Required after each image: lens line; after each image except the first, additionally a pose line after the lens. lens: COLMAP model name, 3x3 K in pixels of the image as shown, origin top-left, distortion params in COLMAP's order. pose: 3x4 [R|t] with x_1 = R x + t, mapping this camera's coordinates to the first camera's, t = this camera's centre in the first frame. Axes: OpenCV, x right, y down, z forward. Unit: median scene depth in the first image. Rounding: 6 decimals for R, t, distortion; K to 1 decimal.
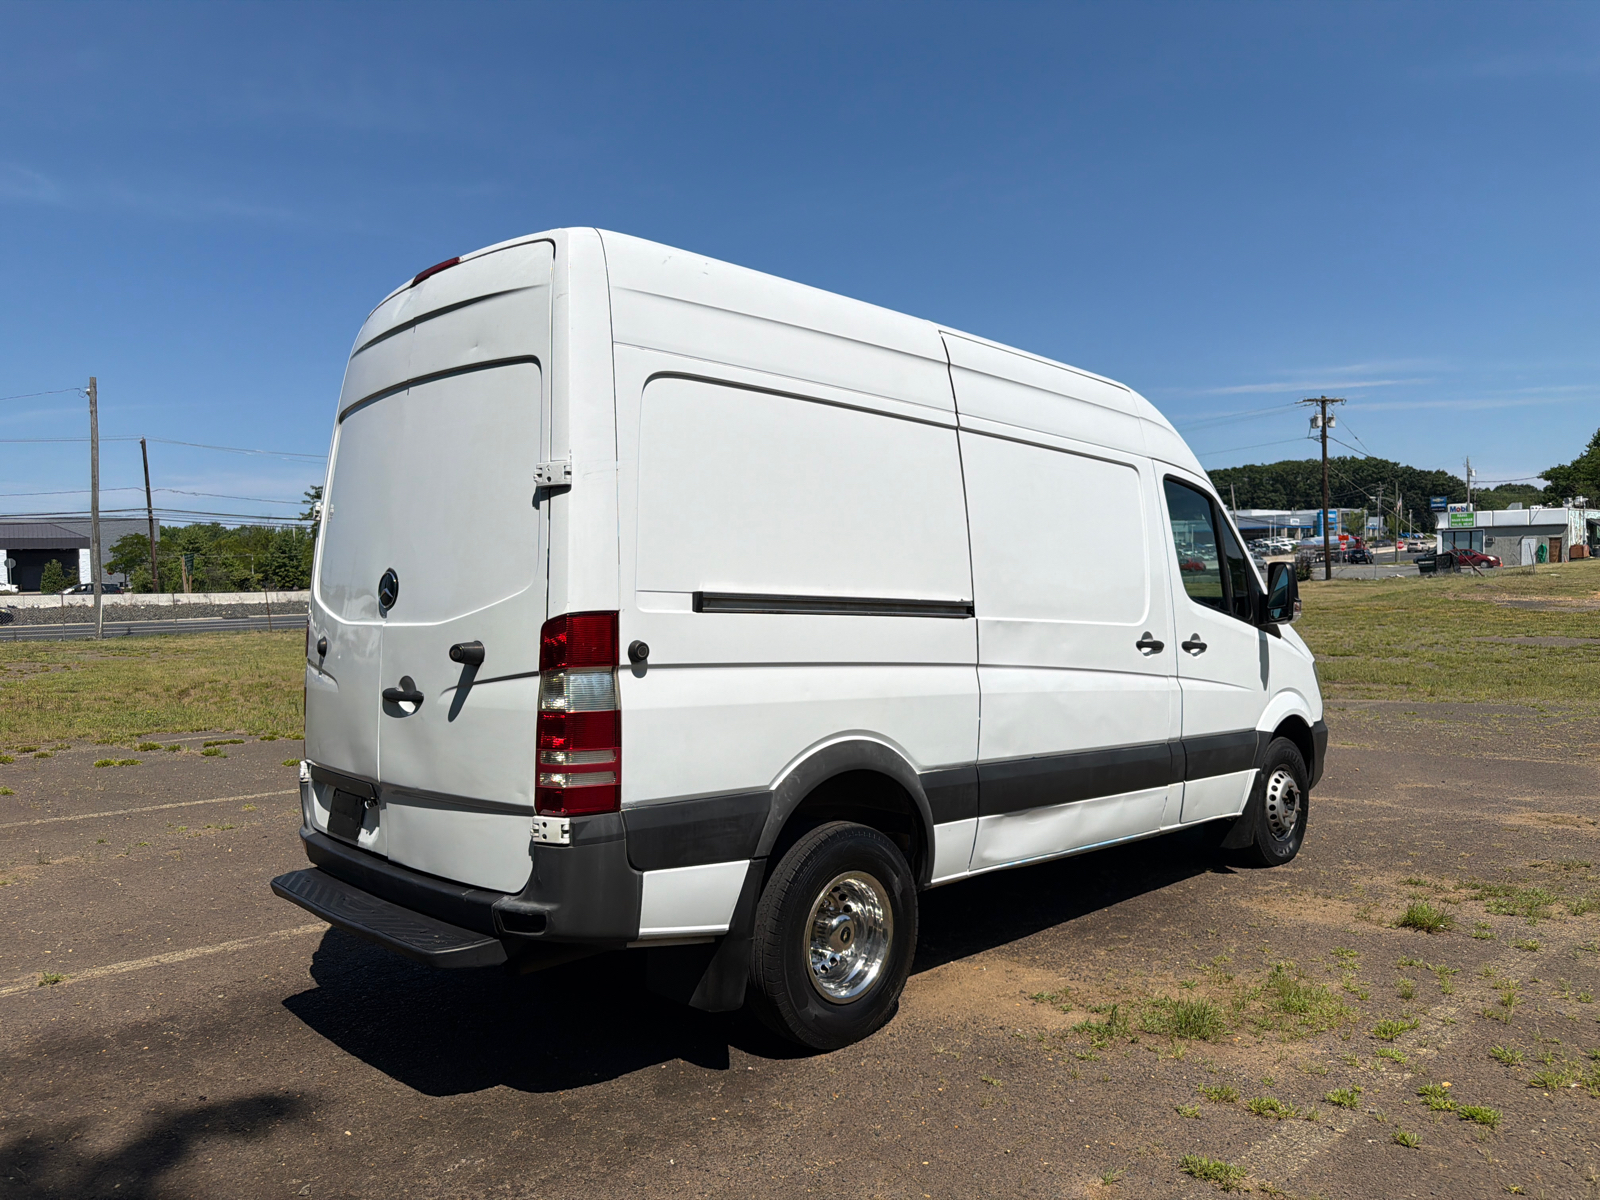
lens RADIAL K [[1137.3, 0, 803.8], [0, 1137.3, 599.2], [0, 0, 1]] dist [0.035902, -0.034182]
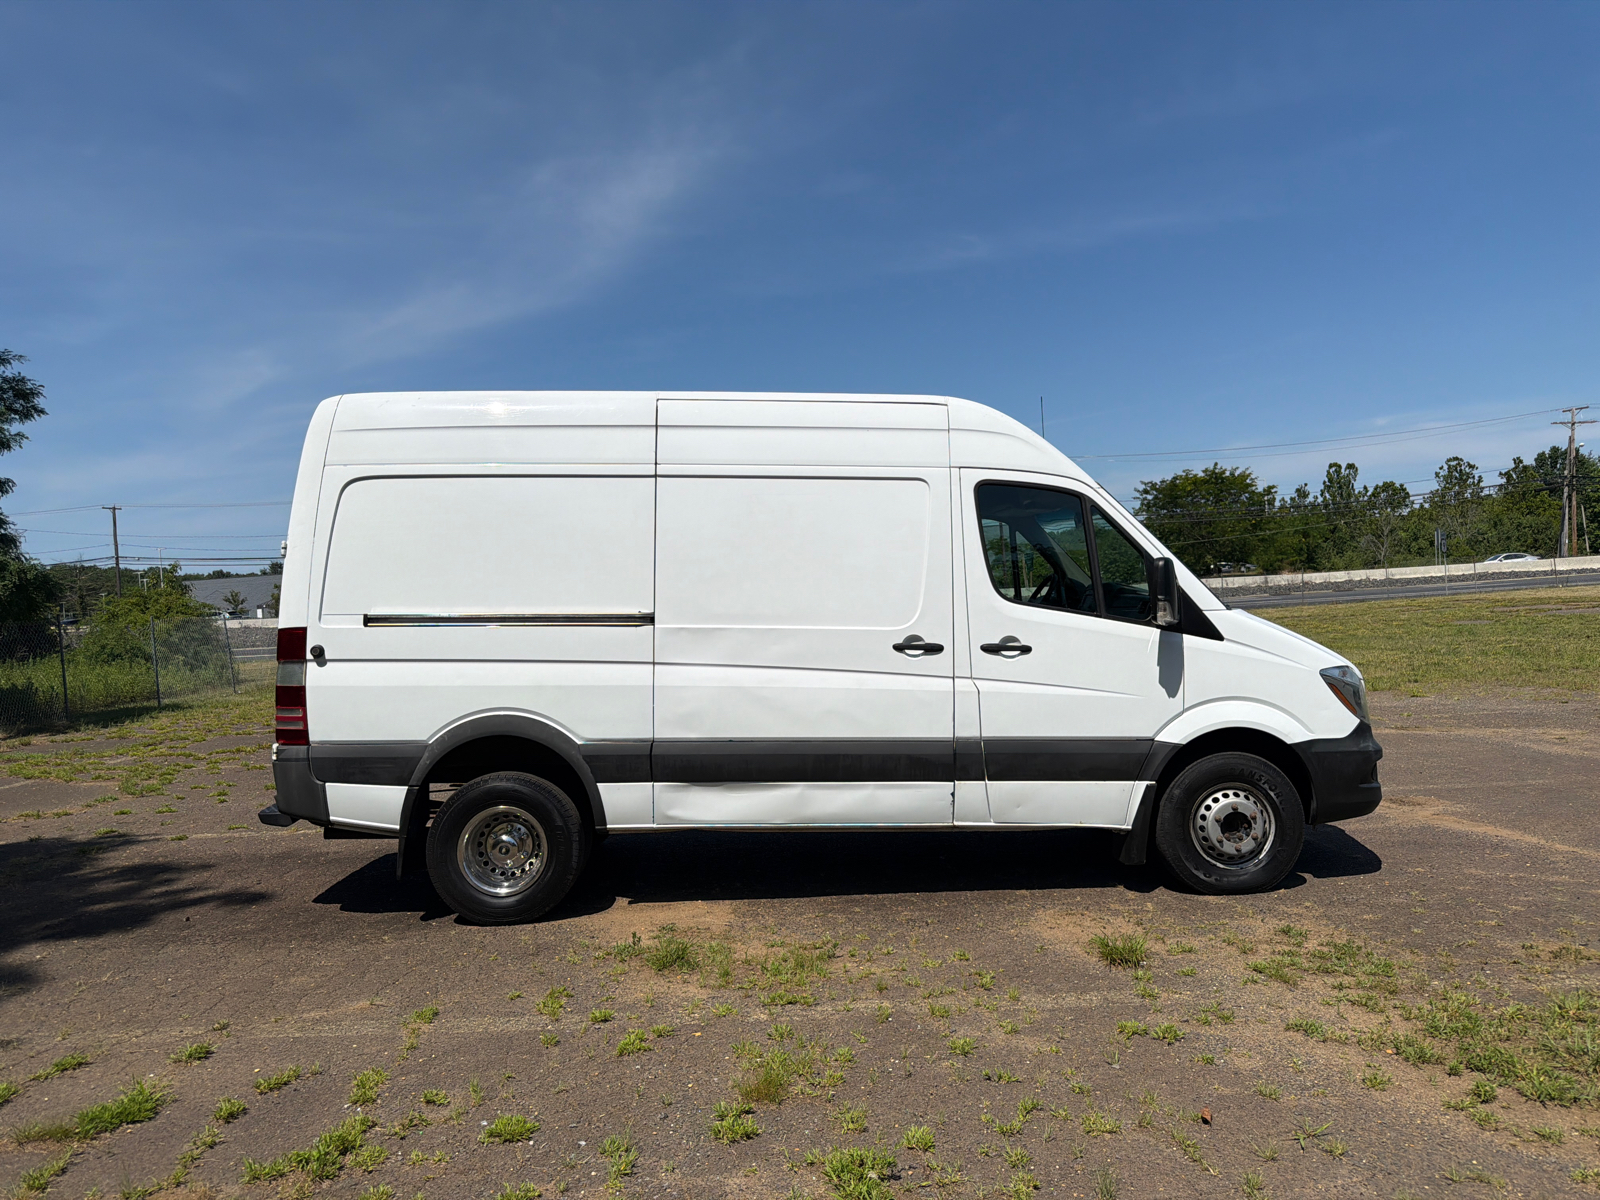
lens RADIAL K [[1137.3, 0, 795.8], [0, 1137.3, 589.6], [0, 0, 1]] dist [0.035902, -0.034182]
pose [[0.730987, -0.023771, -0.681978, 1.263138], [0.026543, 0.999627, -0.006392, -0.013046], [0.681875, -0.013430, 0.731345, 0.202734]]
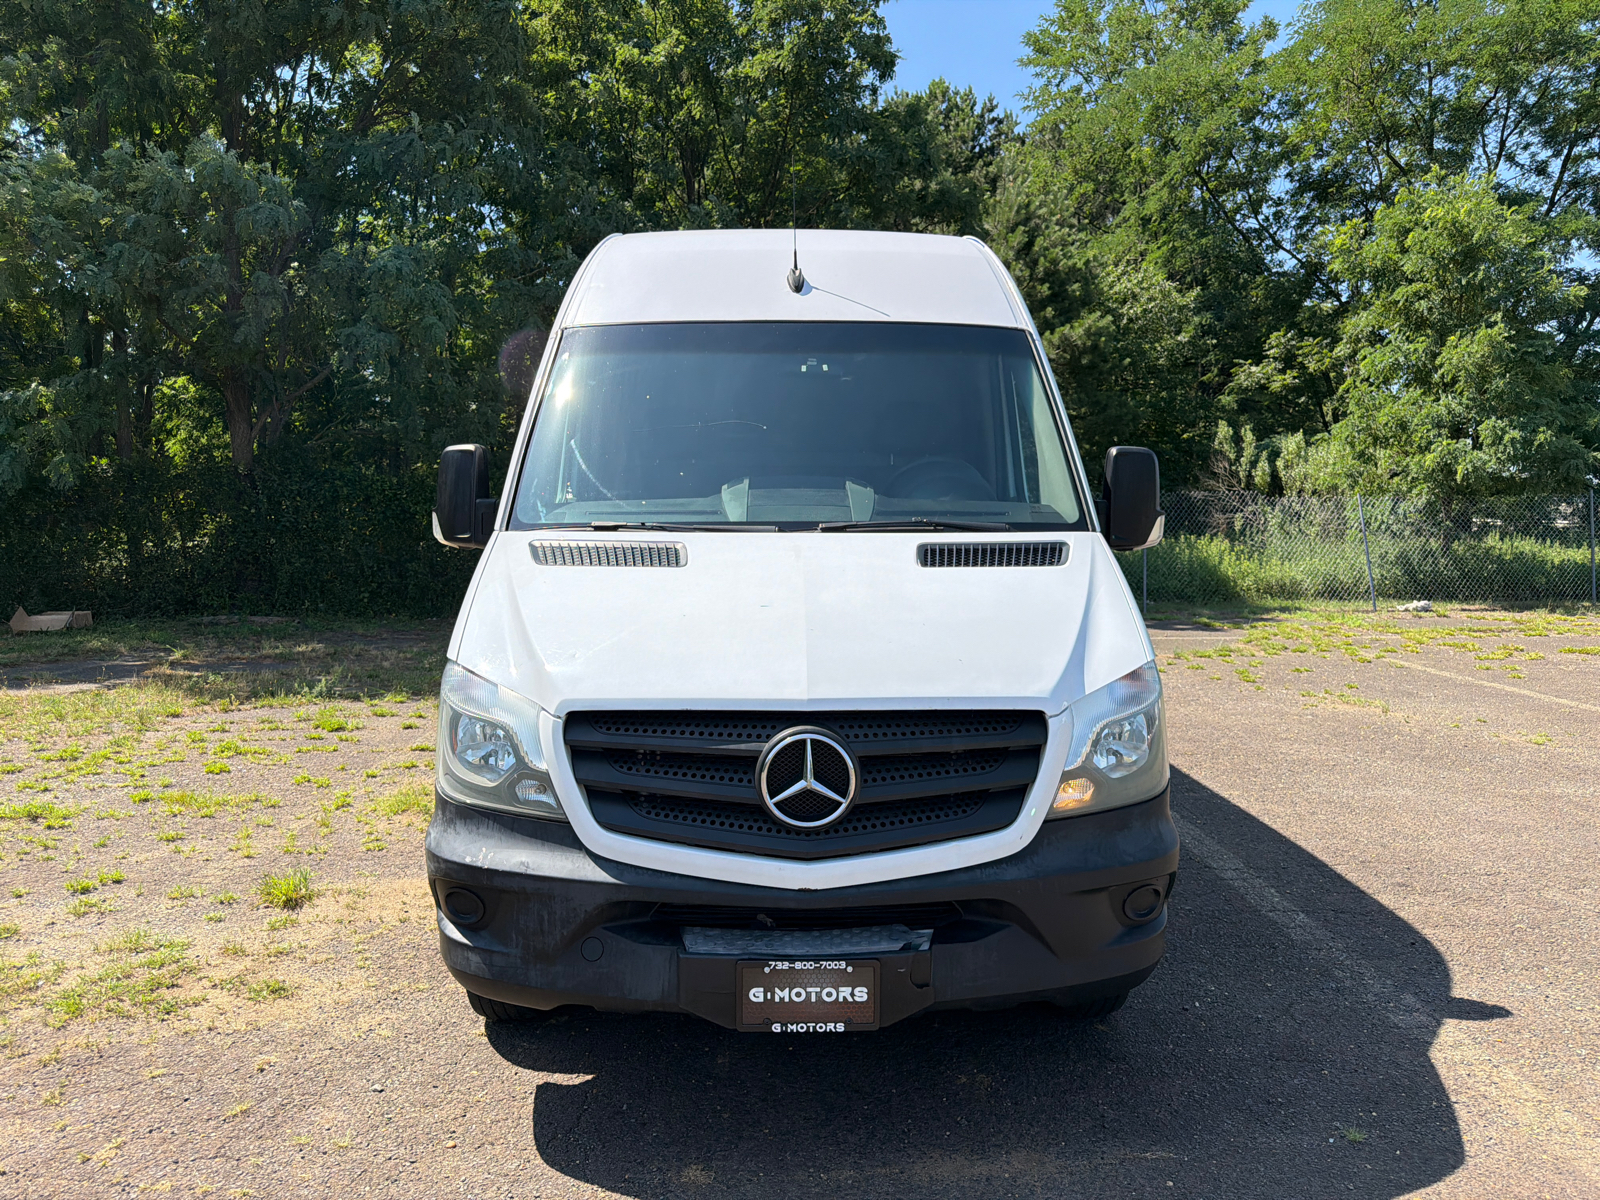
lens RADIAL K [[1137.3, 0, 802.6], [0, 1137.3, 594.6], [0, 0, 1]] dist [0.035902, -0.034182]
pose [[-0.693653, 0.063764, -0.717482, 1.121113], [0.013438, 0.997046, 0.075617, 0.005240], [0.720184, 0.042810, -0.692461, 2.376140]]
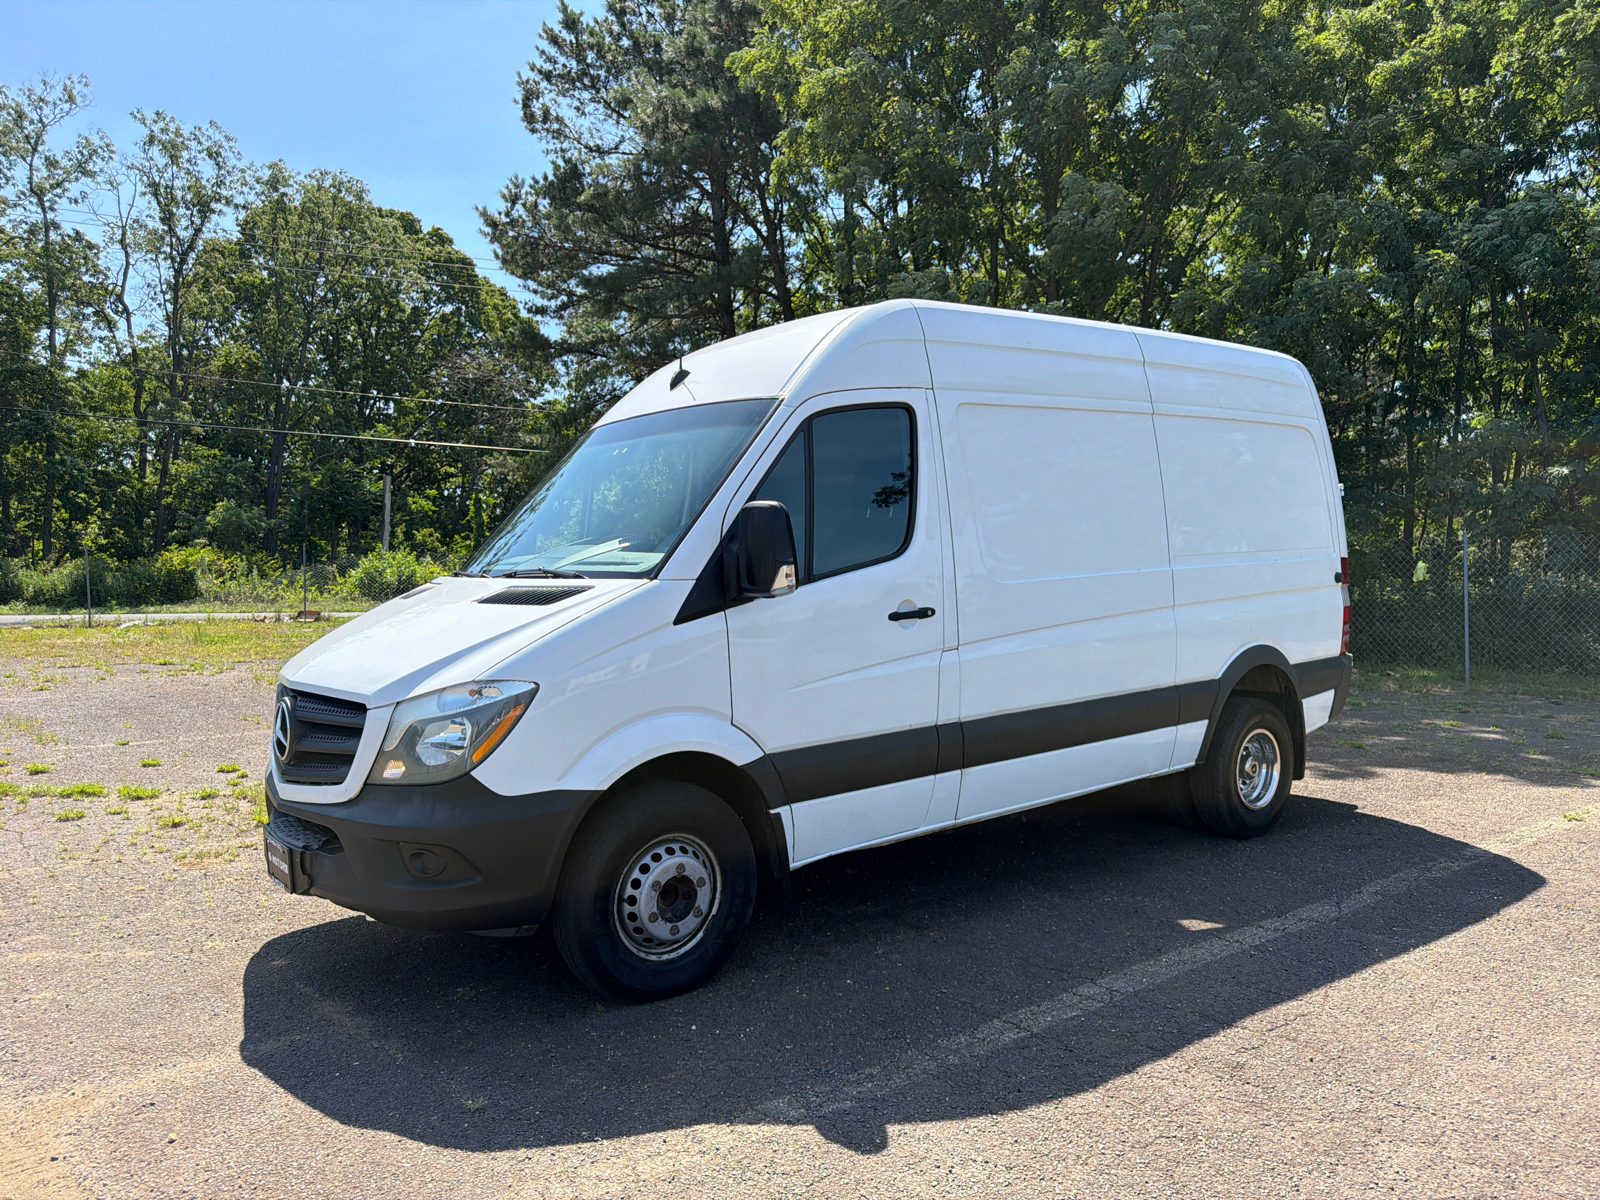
lens RADIAL K [[1137.3, 0, 782.9], [0, 1137.3, 593.2], [0, 0, 1]] dist [0.035902, -0.034182]
pose [[-0.990528, 0.016535, 0.136312, 0.115416], [0.019224, 0.999645, 0.018432, 0.021599], [-0.135959, 0.020878, -0.990494, 2.890547]]
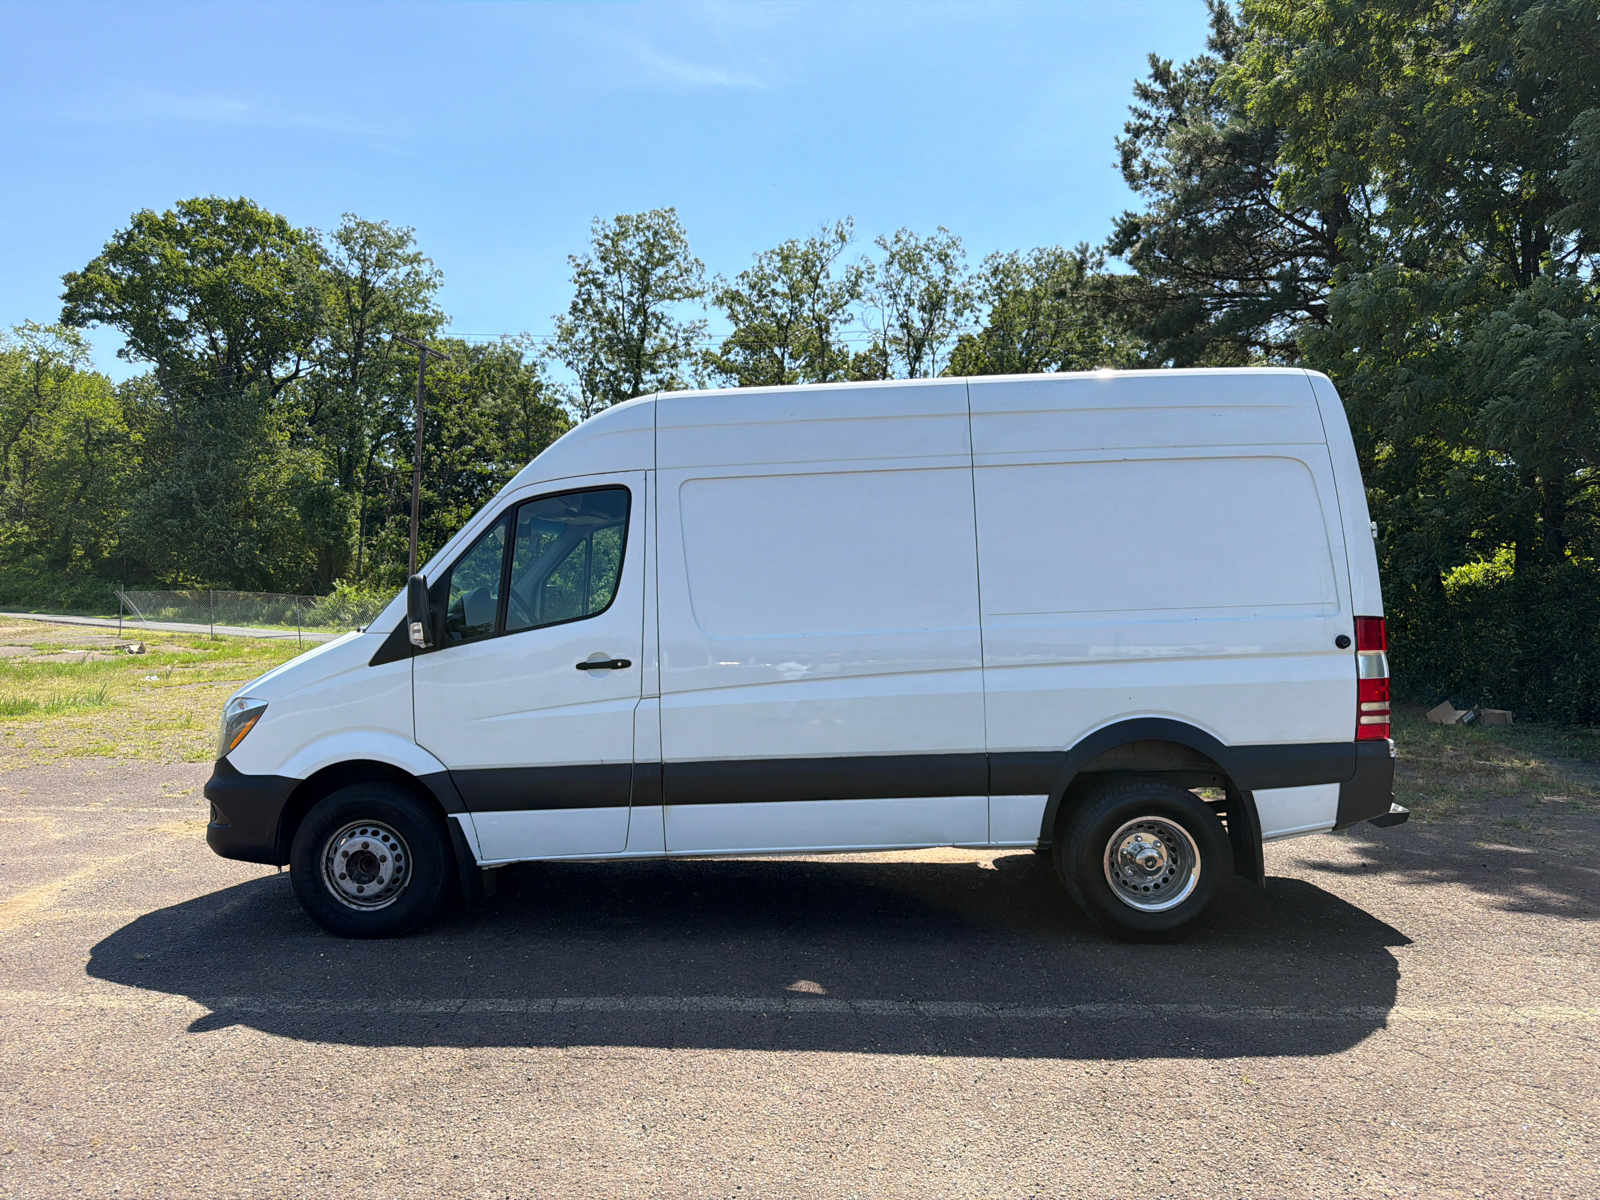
lens RADIAL K [[1137.3, 0, 805.5], [0, 1137.3, 601.9], [0, 0, 1]] dist [0.035902, -0.034182]
pose [[-0.693700, 0.024024, 0.719863, -0.967319], [0.007238, 0.999626, -0.026386, 0.028512], [-0.720228, -0.013093, -0.693614, 2.504096]]
